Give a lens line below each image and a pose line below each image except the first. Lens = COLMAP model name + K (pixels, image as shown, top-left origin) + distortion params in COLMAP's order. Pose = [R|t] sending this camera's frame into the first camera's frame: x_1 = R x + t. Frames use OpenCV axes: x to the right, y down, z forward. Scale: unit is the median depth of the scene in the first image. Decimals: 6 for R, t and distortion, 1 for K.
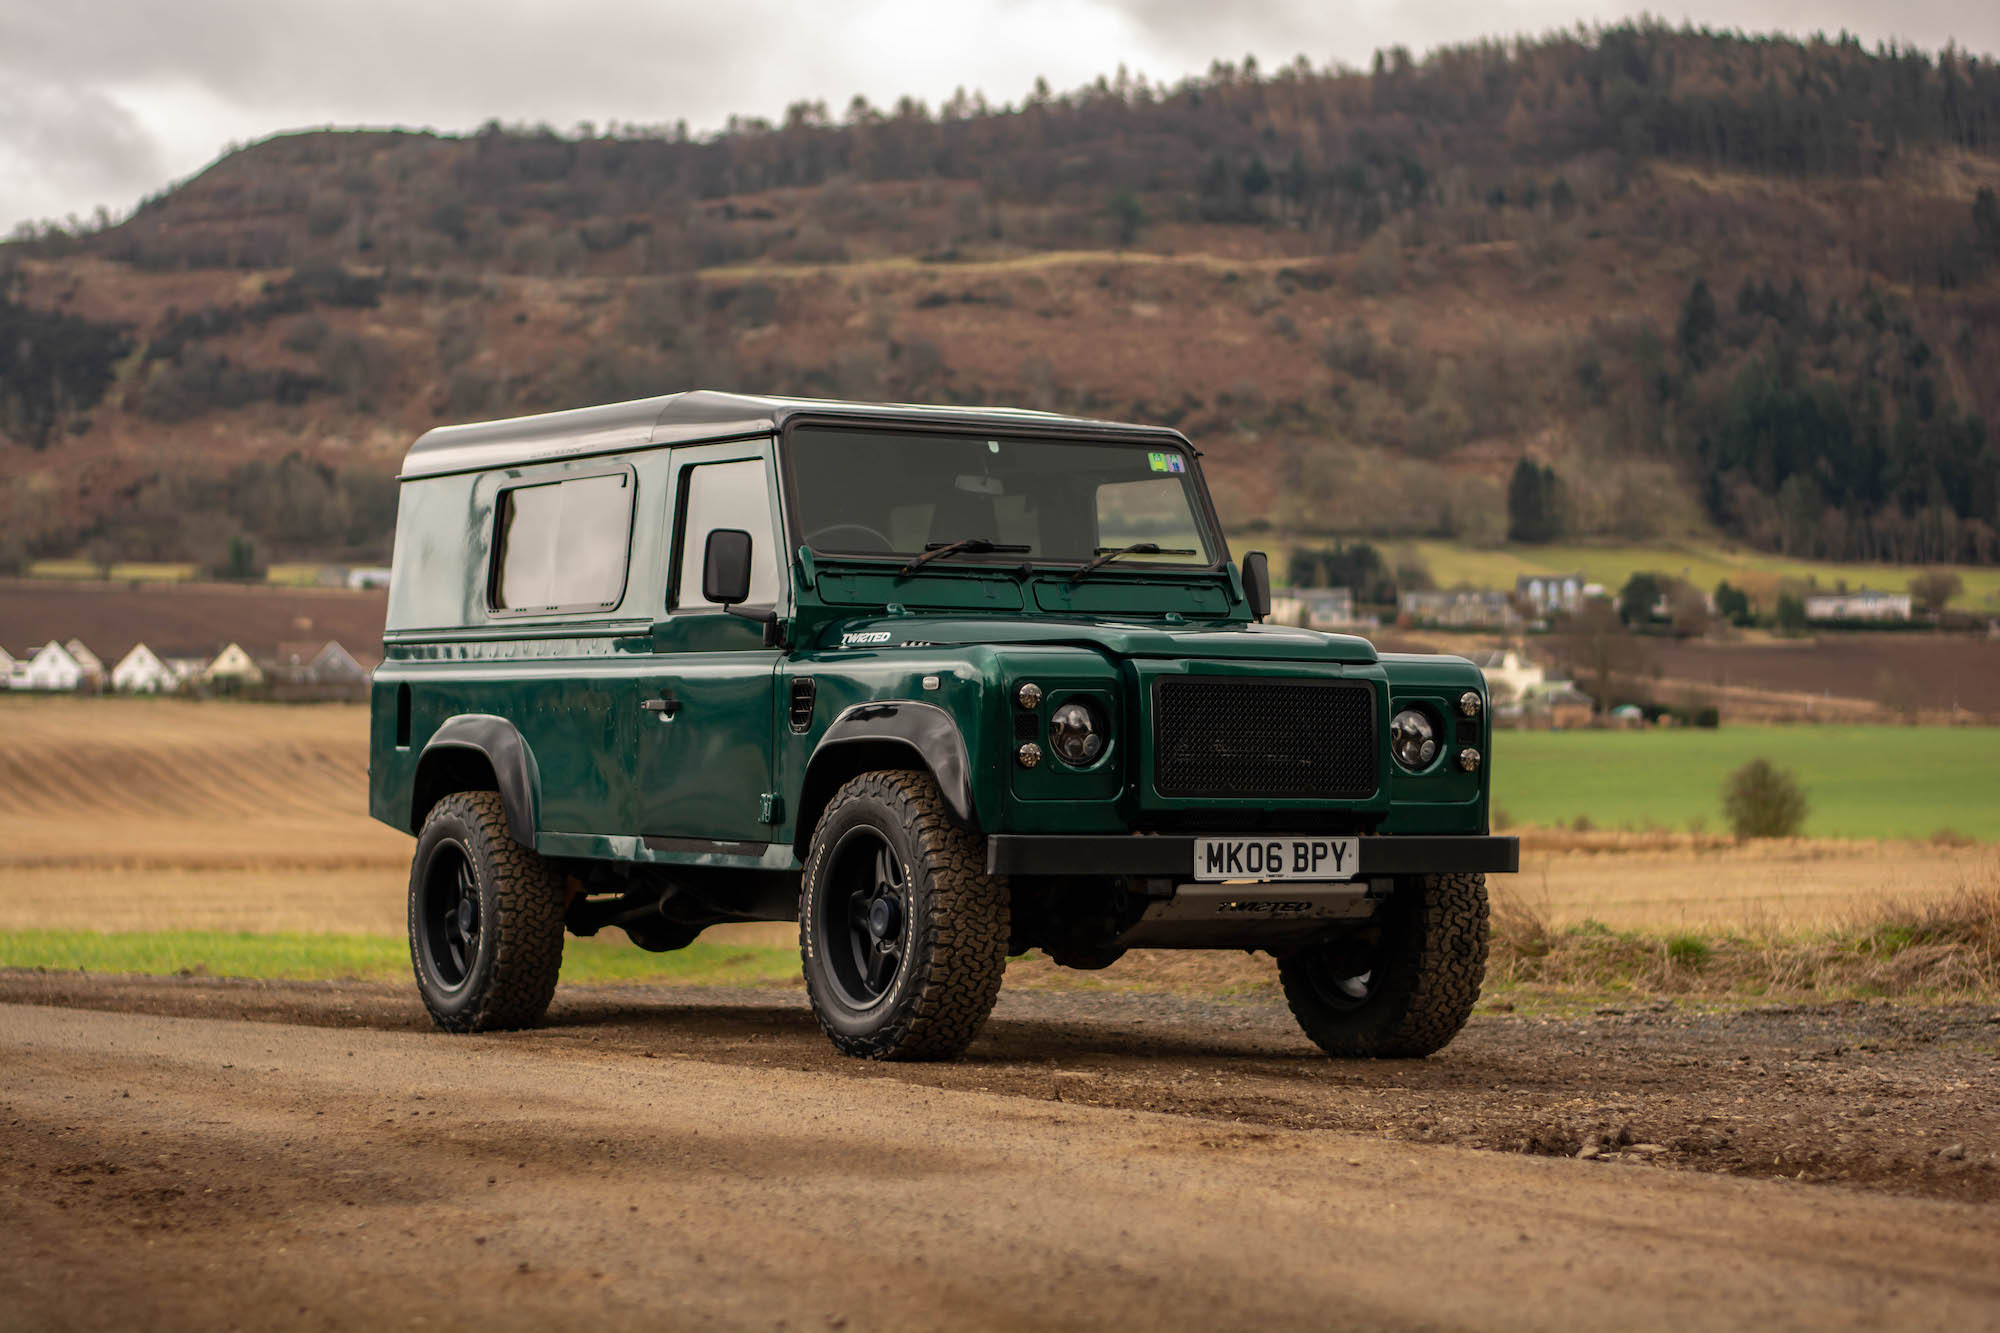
lens RADIAL K [[4432.1, 0, 1000.0], [0, 4432.1, 666.5], [0, 0, 1]] dist [-0.084124, 0.341536]
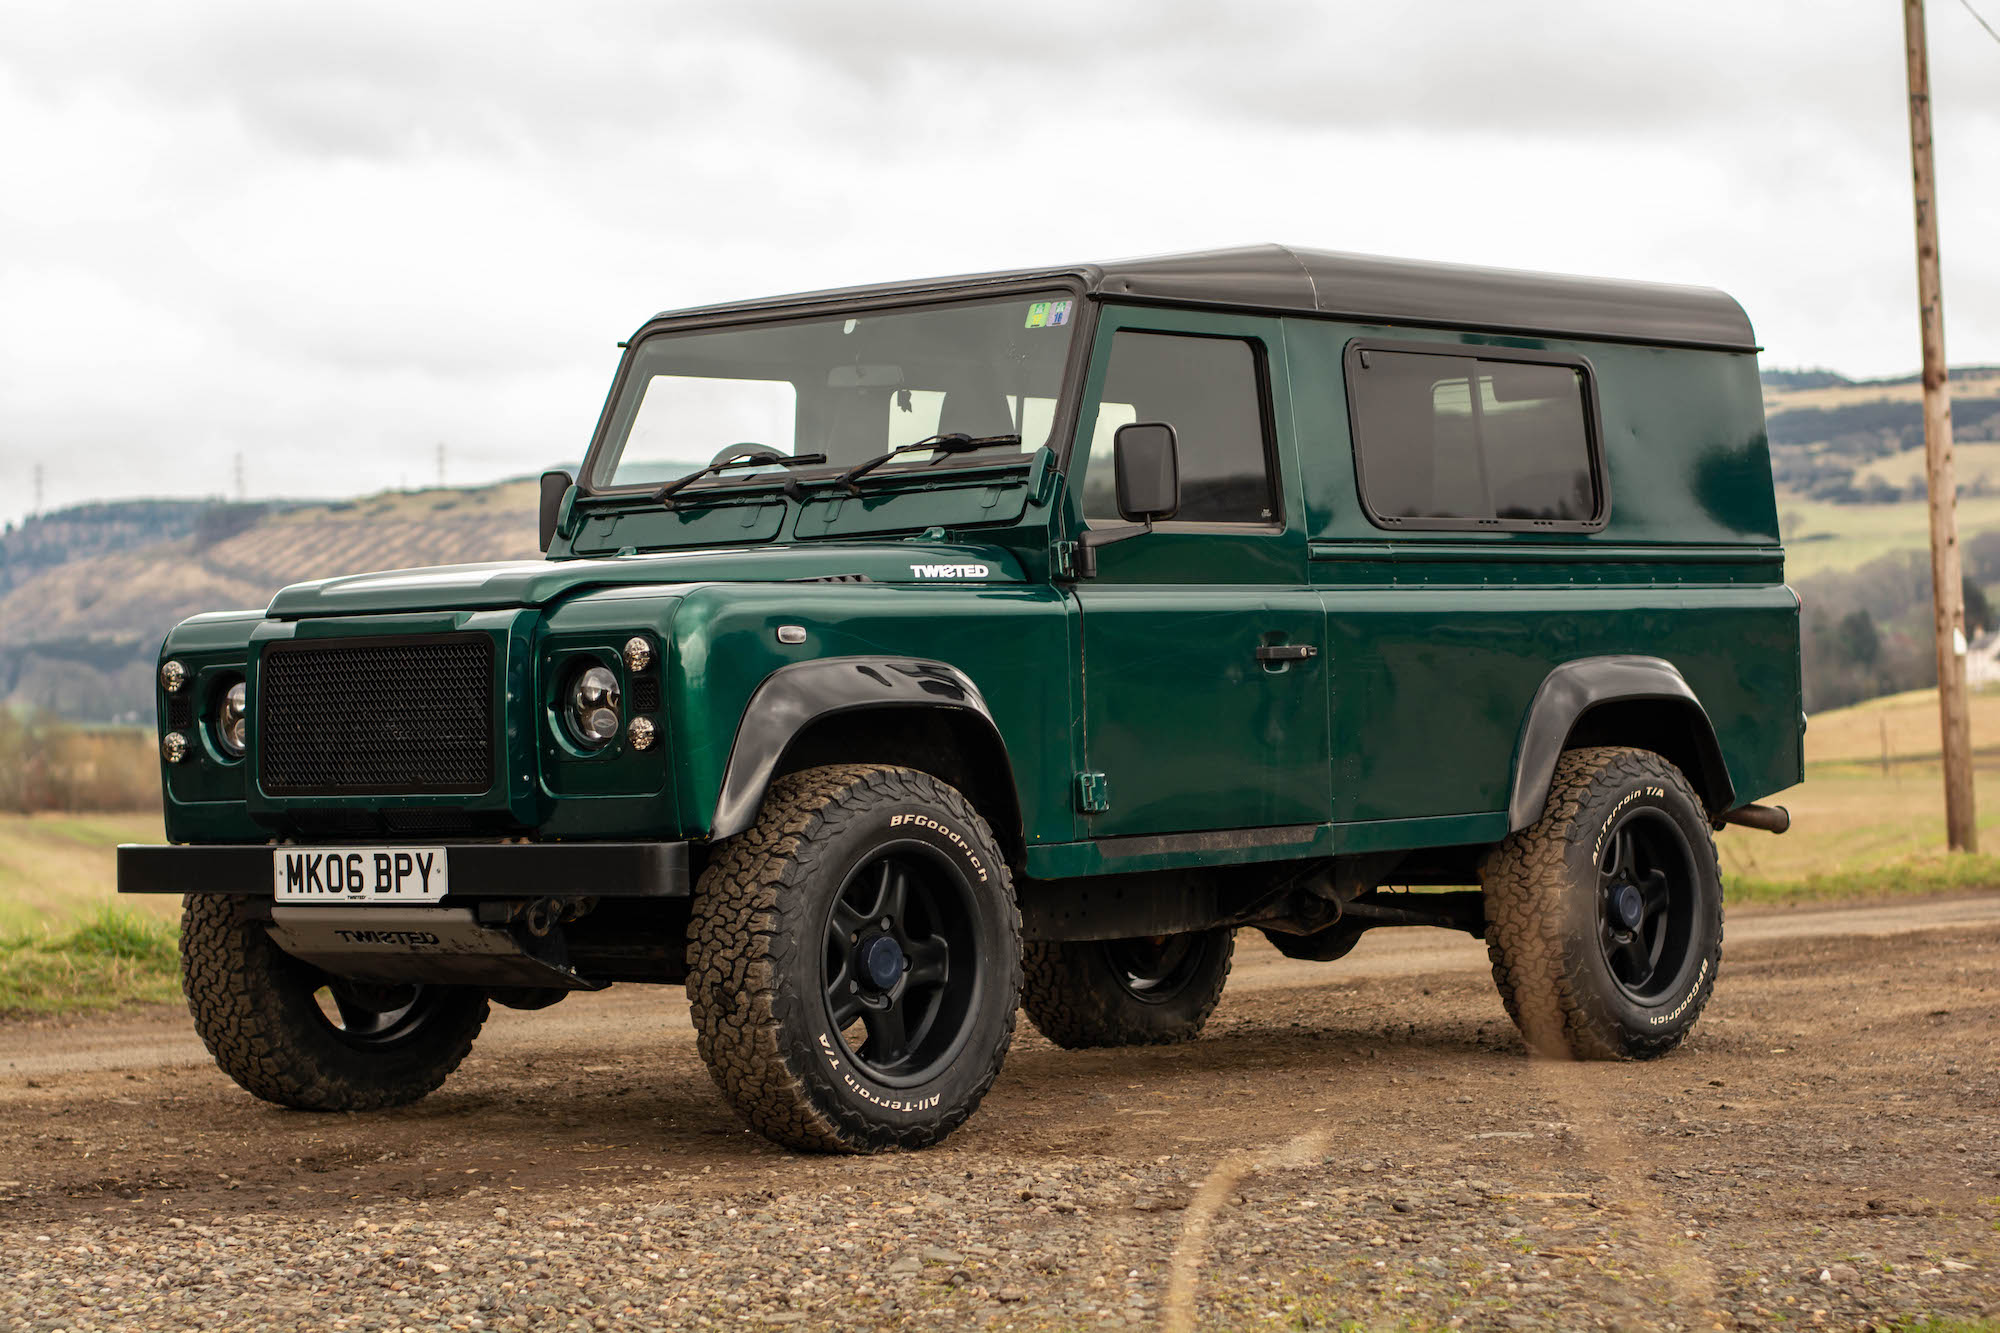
lens RADIAL K [[4432.1, 0, 1000.0], [0, 4432.1, 666.5], [0, 0, 1]] dist [-0.084124, 0.341536]
pose [[0.334171, -0.030211, -0.942028, 0.809623], [0.054865, 0.998415, -0.012557, 0.022992], [0.940914, -0.047489, 0.335298, 0.842394]]
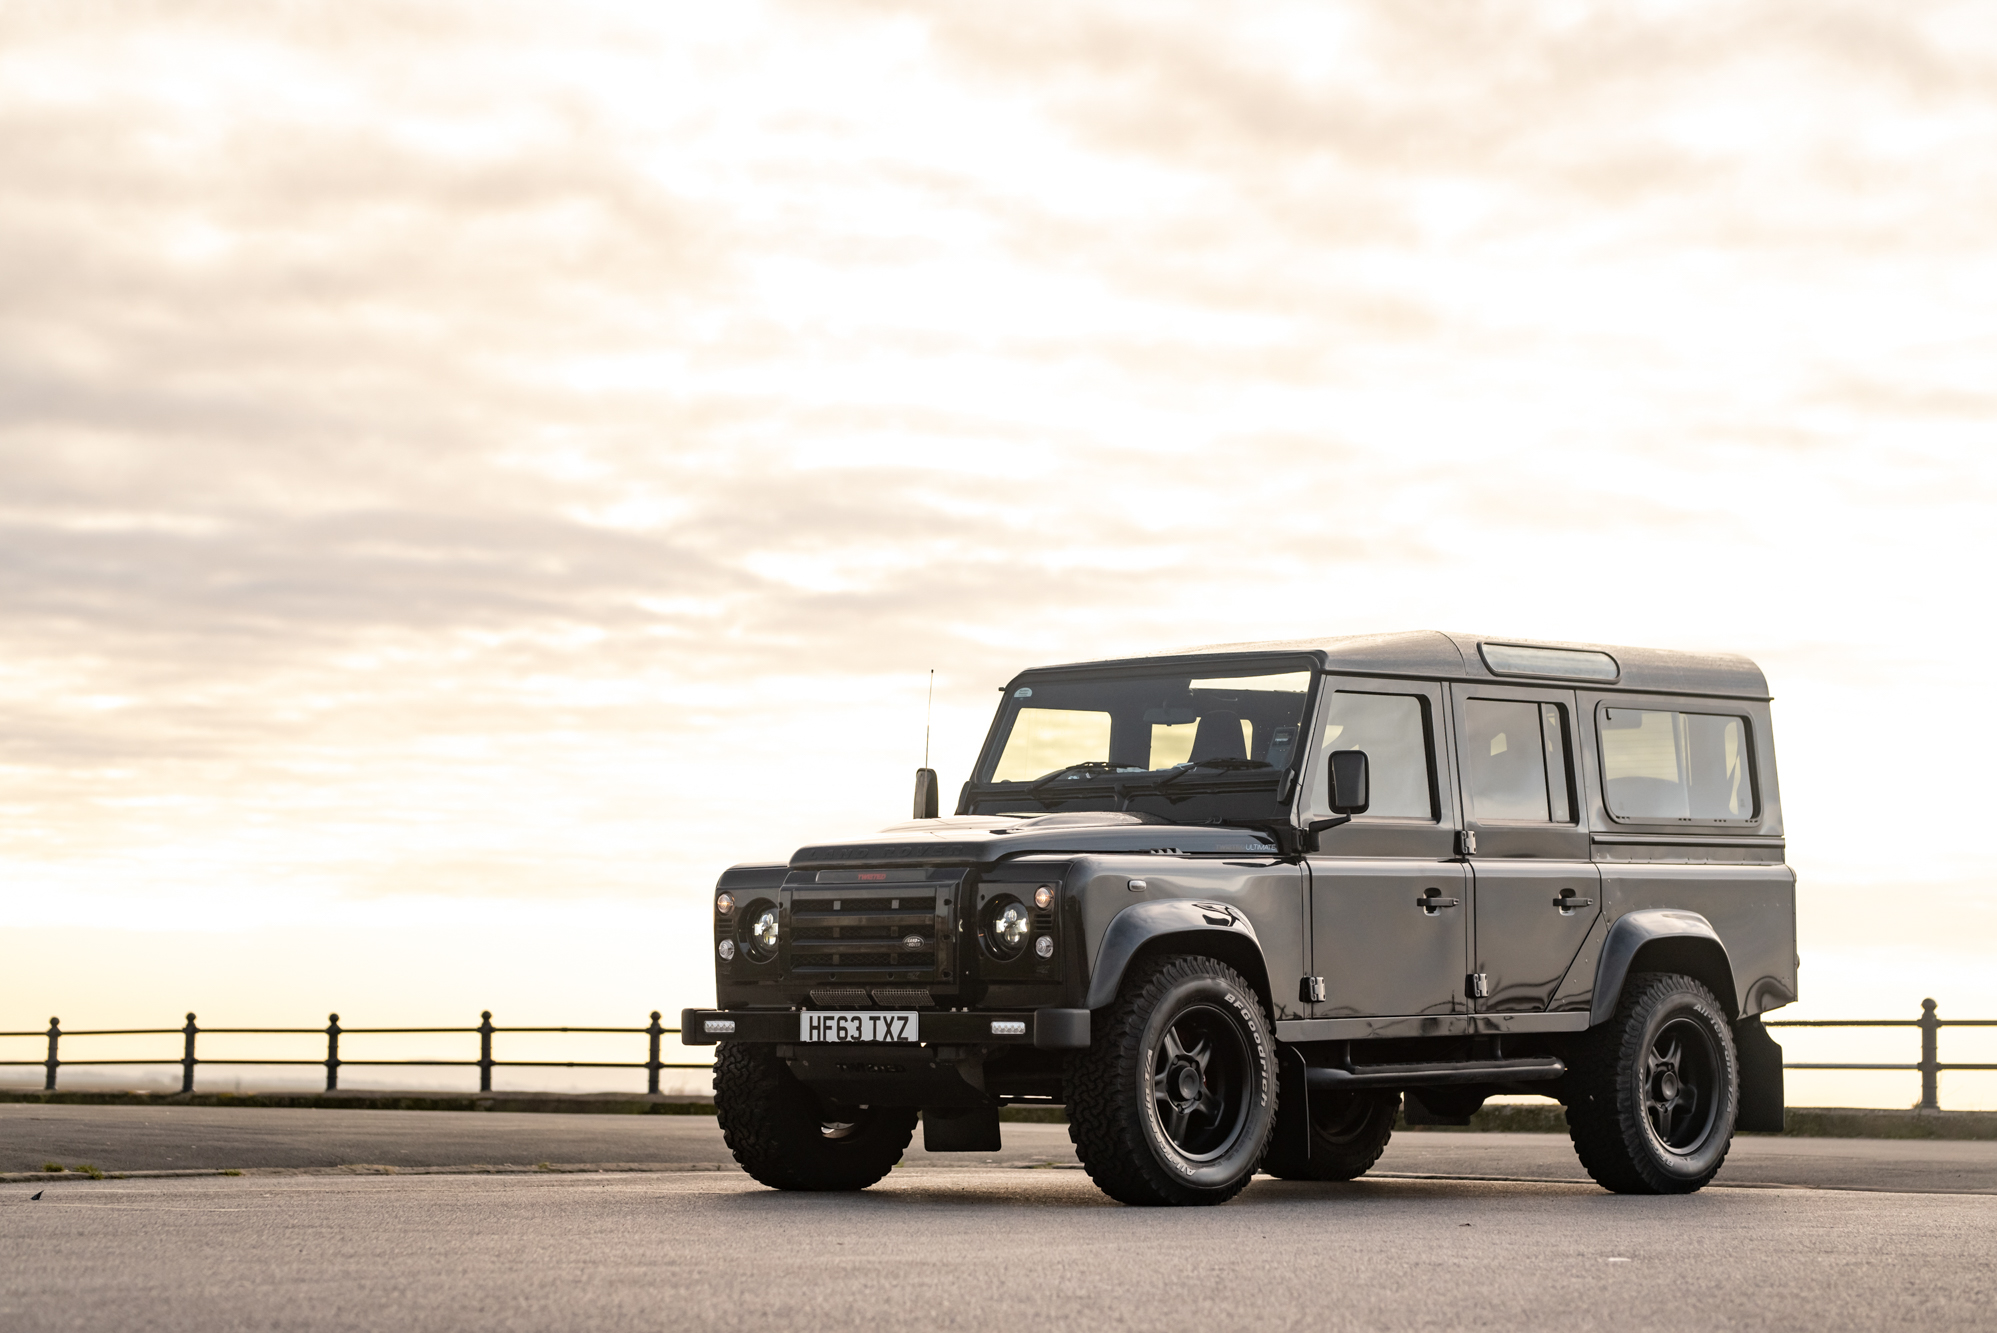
lens RADIAL K [[4656.3, 0, 998.5], [0, 4656.3, 666.5], [0, 0, 1]] dist [0.299719, -4.358892]
pose [[0.310628, -0.073694, -0.947671, 1.285689], [0.034237, 0.997211, -0.066324, 0.030072], [0.949915, -0.011843, 0.312285, 0.631163]]
